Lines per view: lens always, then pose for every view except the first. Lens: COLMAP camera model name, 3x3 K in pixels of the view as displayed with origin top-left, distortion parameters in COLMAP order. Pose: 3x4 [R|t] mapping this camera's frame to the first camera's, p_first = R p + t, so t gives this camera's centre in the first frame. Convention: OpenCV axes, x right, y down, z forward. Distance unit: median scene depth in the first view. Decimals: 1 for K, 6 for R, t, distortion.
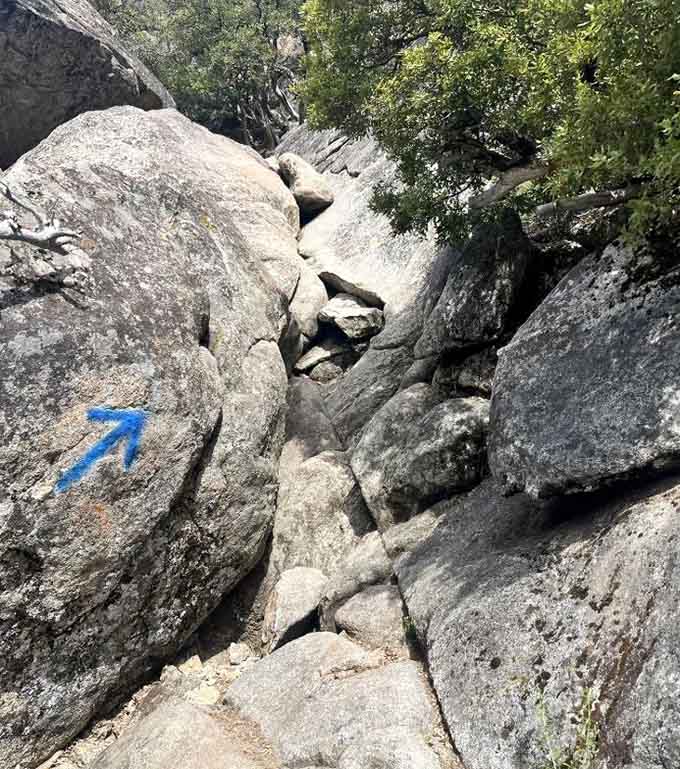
lens RADIAL K [[632.9, 0, 340.0], [0, 632.9, 384.5], [0, 0, 1]] dist [0.001770, -0.009761]
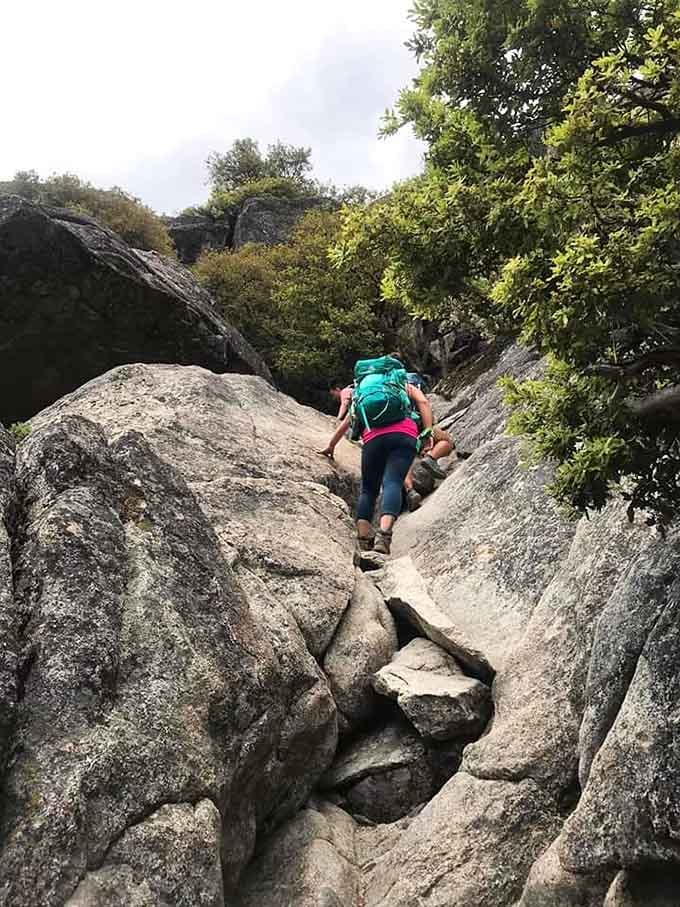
lens RADIAL K [[804.3, 0, 340.0], [0, 804.3, 453.5], [0, 0, 1]] dist [0.153067, -0.313404]
pose [[0.989484, 0.045979, -0.137136, 0.025303], [-0.087172, 0.946158, -0.311748, -0.072078], [0.115419, 0.320424, 0.940216, 0.257869]]
